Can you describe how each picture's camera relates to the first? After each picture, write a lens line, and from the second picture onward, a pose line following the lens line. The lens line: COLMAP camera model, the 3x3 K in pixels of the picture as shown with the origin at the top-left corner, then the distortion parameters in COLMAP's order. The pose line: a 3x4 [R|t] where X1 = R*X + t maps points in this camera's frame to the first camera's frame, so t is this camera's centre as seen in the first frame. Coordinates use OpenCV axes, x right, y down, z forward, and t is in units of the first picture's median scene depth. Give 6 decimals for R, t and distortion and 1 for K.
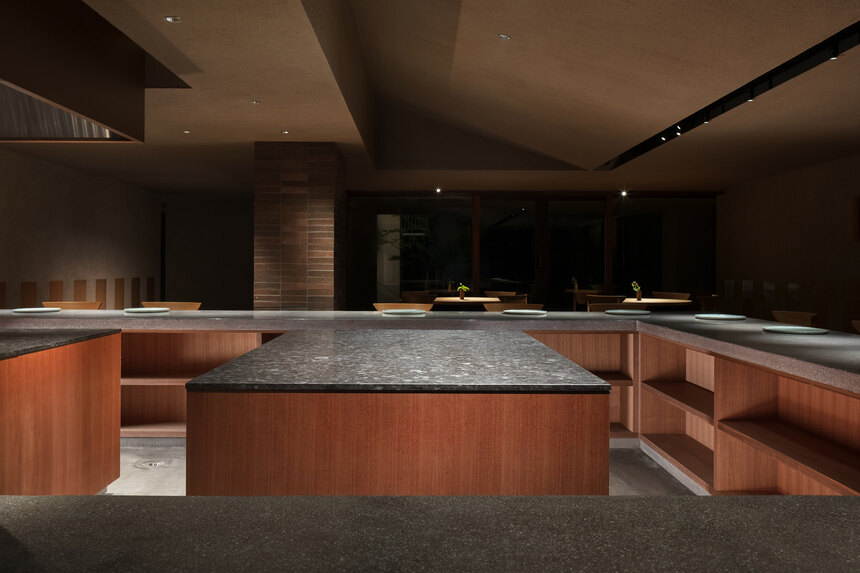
lens RADIAL K [[687.5, 0, 428.7], [0, 687.5, 266.7], [0, 0, 1]] dist [0.001823, 0.000196]
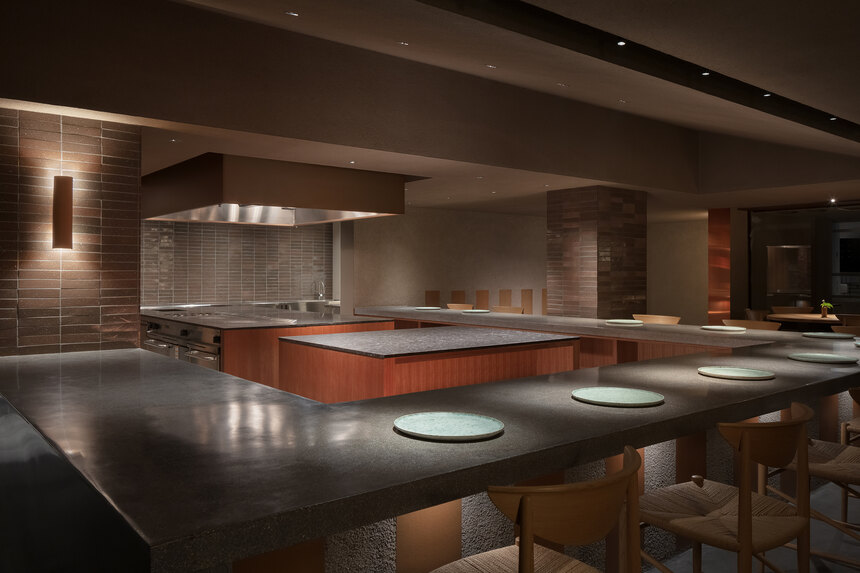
lens RADIAL K [[687.5, 0, 428.7], [0, 687.5, 266.7], [0, 0, 1]] dist [0.001823, 0.000196]
pose [[0.618929, -0.007703, -0.785409, 0.663806], [0.000761, 0.999957, -0.009208, -0.020111], [0.785446, 0.005101, 0.618909, -0.024816]]
